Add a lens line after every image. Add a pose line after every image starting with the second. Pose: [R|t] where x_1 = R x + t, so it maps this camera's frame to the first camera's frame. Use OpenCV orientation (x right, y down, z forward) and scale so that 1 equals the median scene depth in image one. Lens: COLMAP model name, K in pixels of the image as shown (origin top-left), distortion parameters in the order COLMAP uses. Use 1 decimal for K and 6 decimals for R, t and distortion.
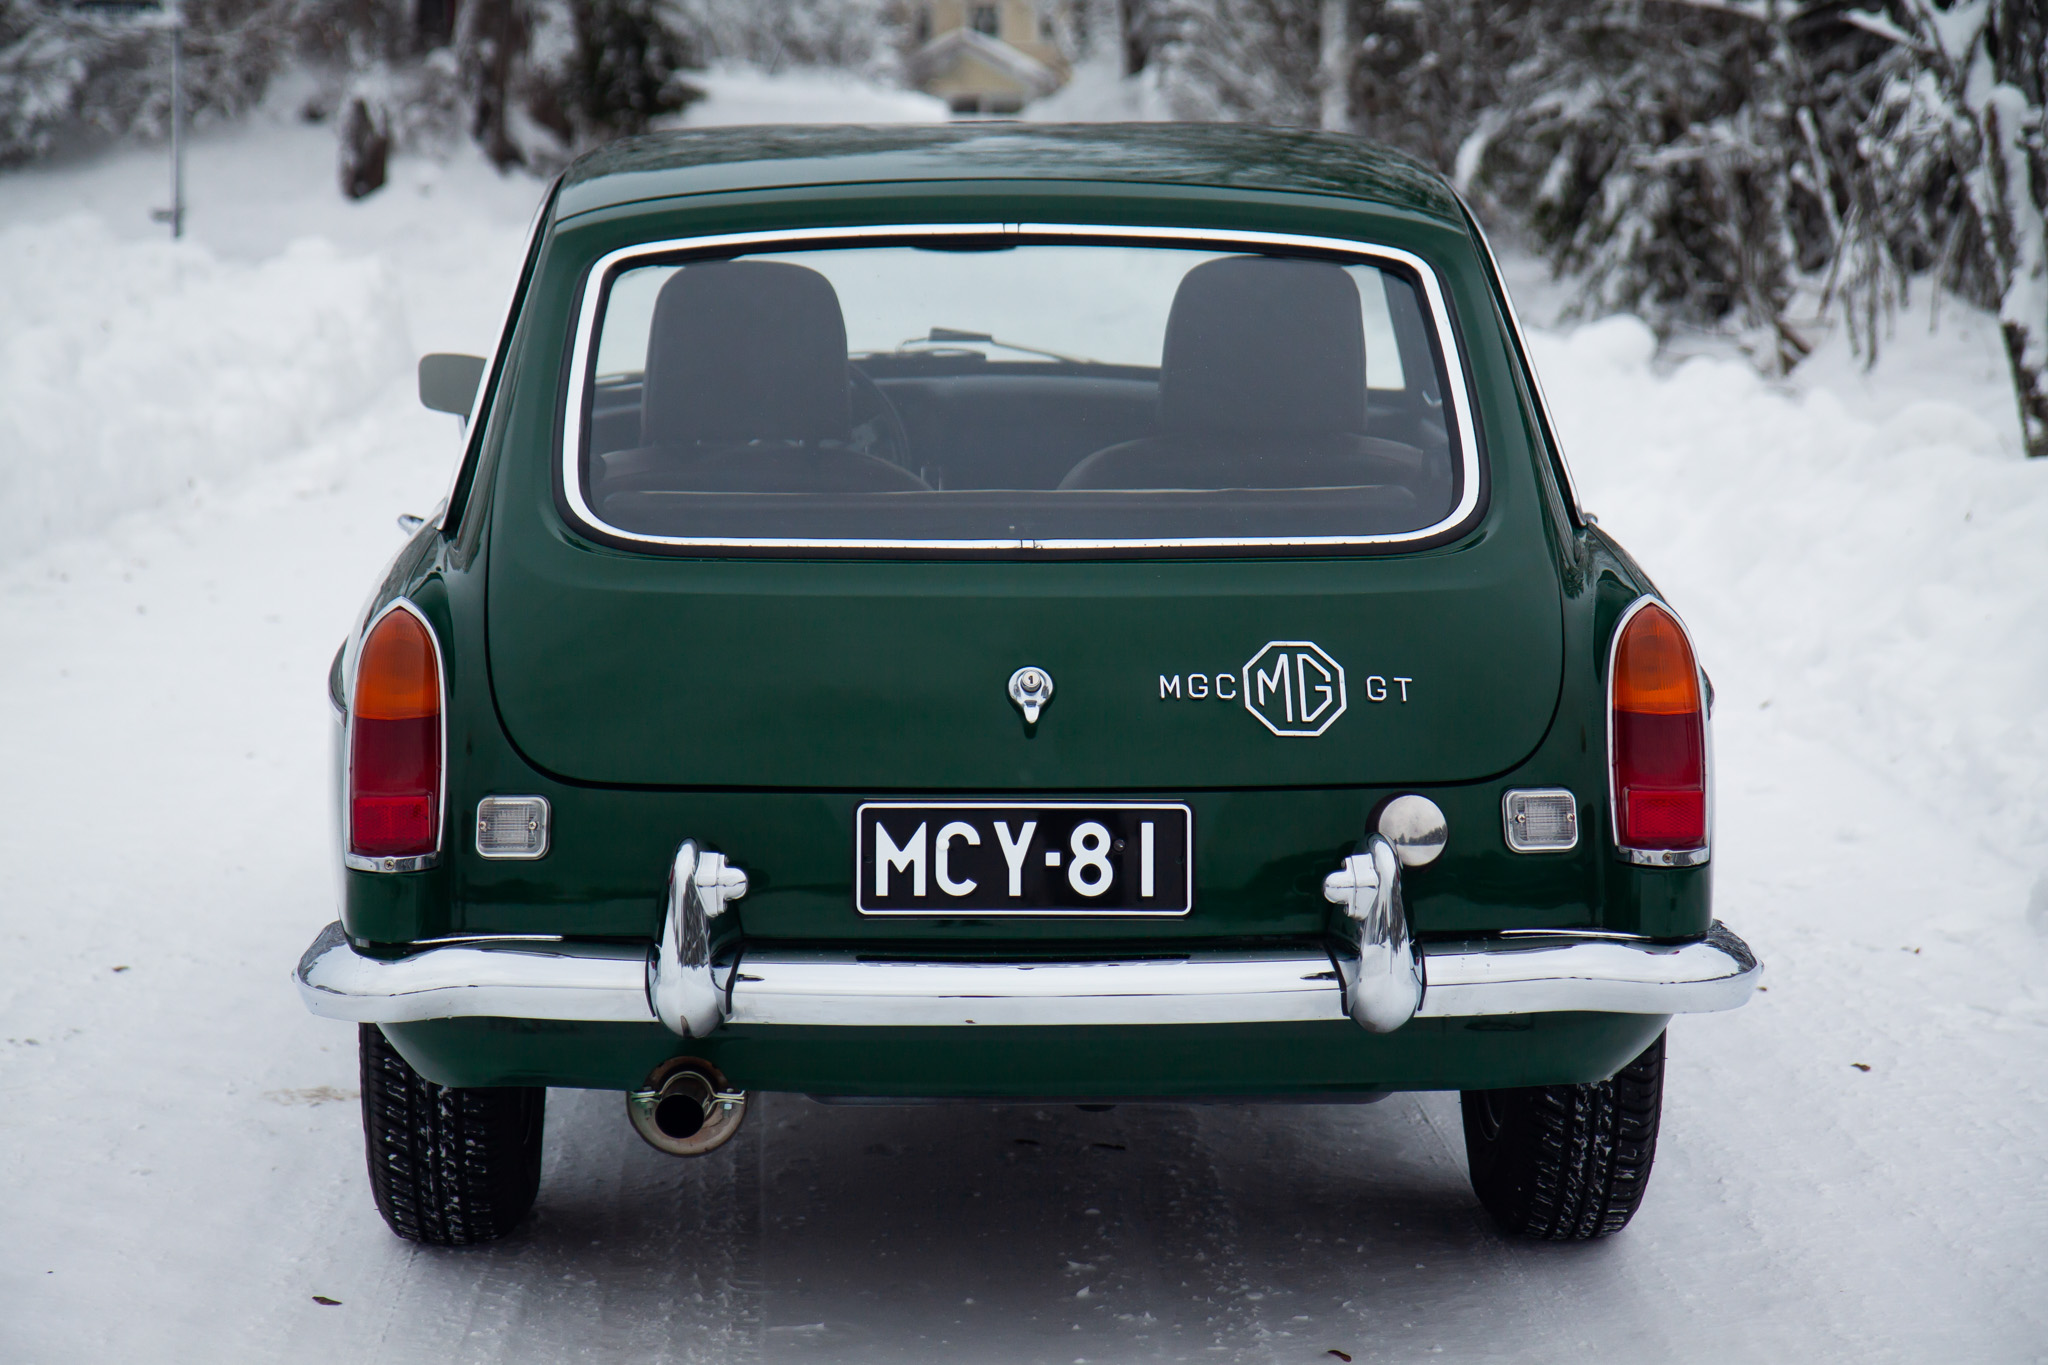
lens RADIAL K [[4843.6, 0, 1020.9], [0, 4843.6, 724.6], [0, 0, 1]] dist [0.344822, 0.000000]
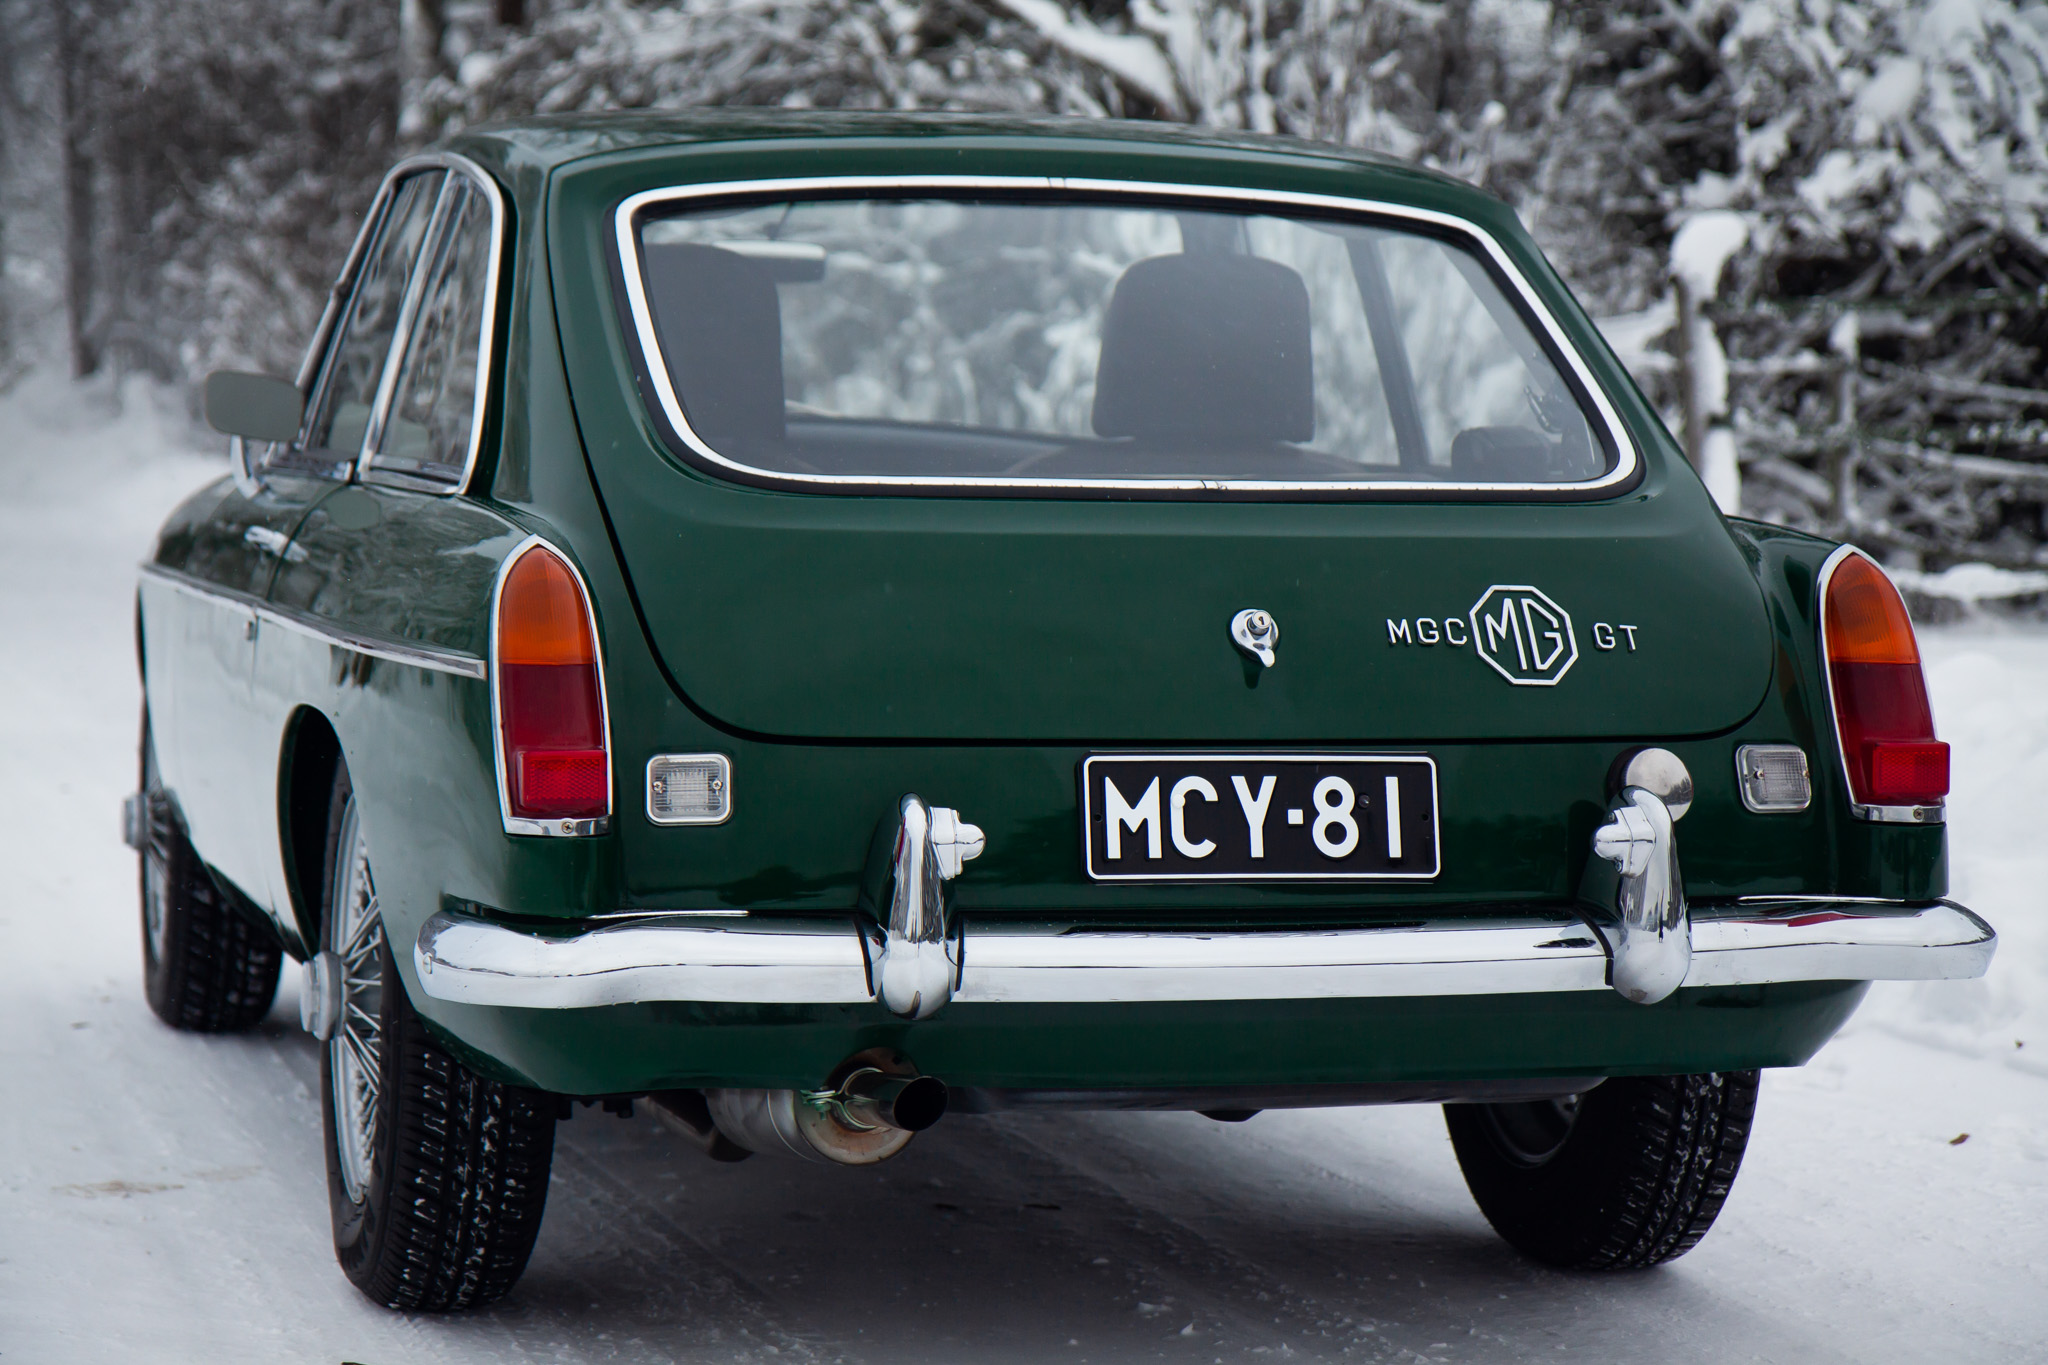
lens RADIAL K [[4571.9, 0, 1025.9], [0, 4571.9, 701.0], [0, 0, 1]] dist [0.321403, 0.000000]
pose [[0.972010, -0.000882, 0.234936, -0.239840], [0.016992, 0.997638, -0.066559, 0.061381], [-0.234323, 0.068688, 0.969729, 0.178818]]
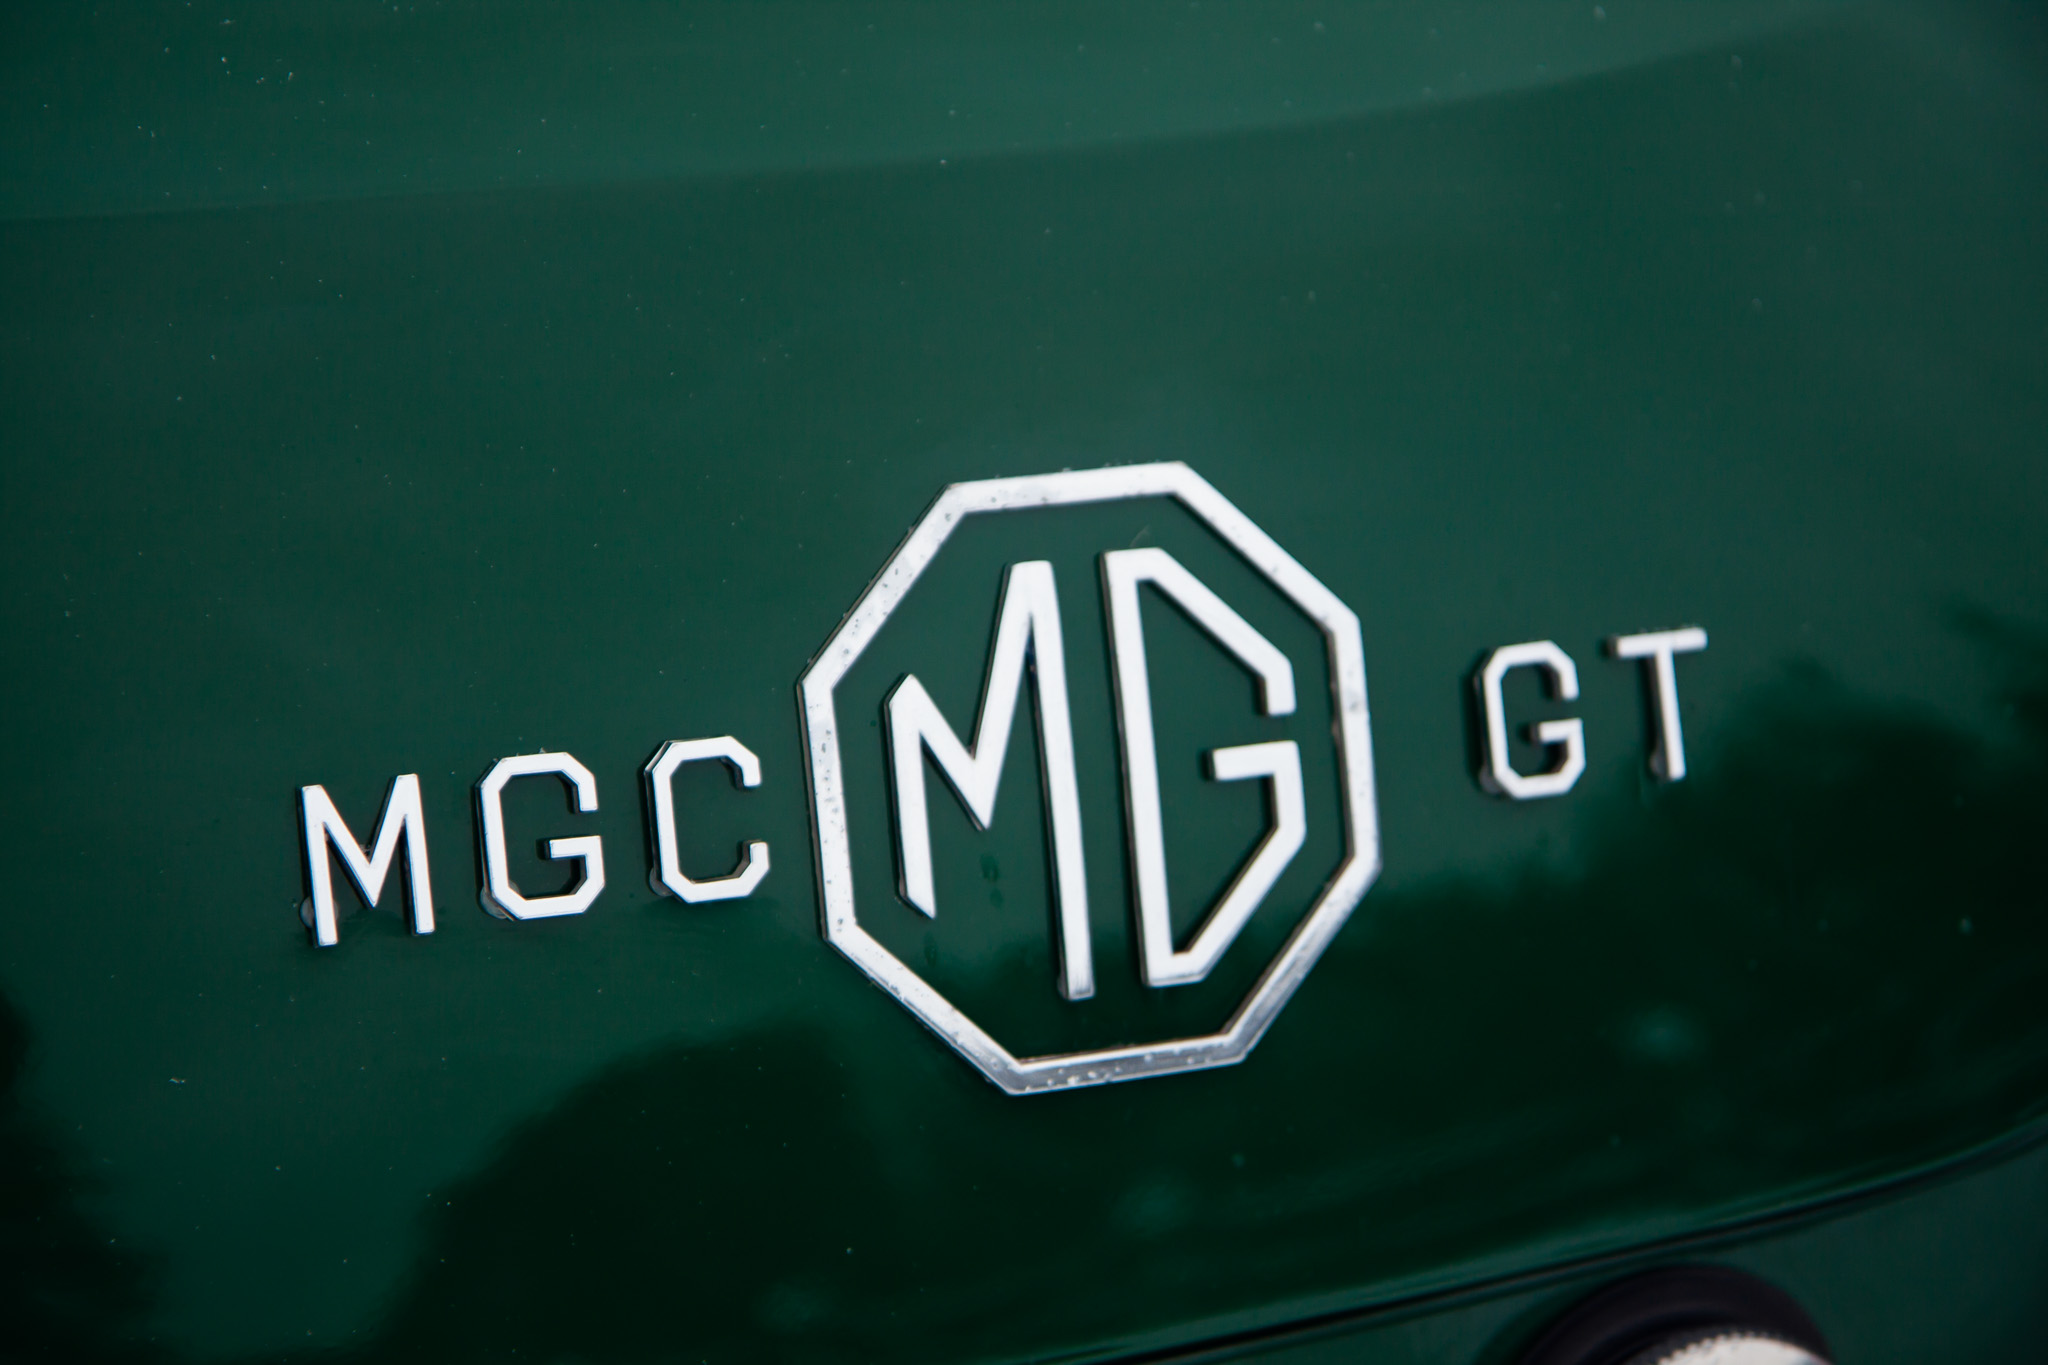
lens RADIAL K [[4843.6, 0, 1028.2], [0, 4843.6, 684.6], [0, 0, 1]] dist [0.344822, 0.000000]
pose [[0.962889, -0.055486, 0.264131, 0.009698], [-0.057046, 0.914690, 0.400110, -0.077721], [-0.263799, -0.400330, 0.877580, 0.853735]]
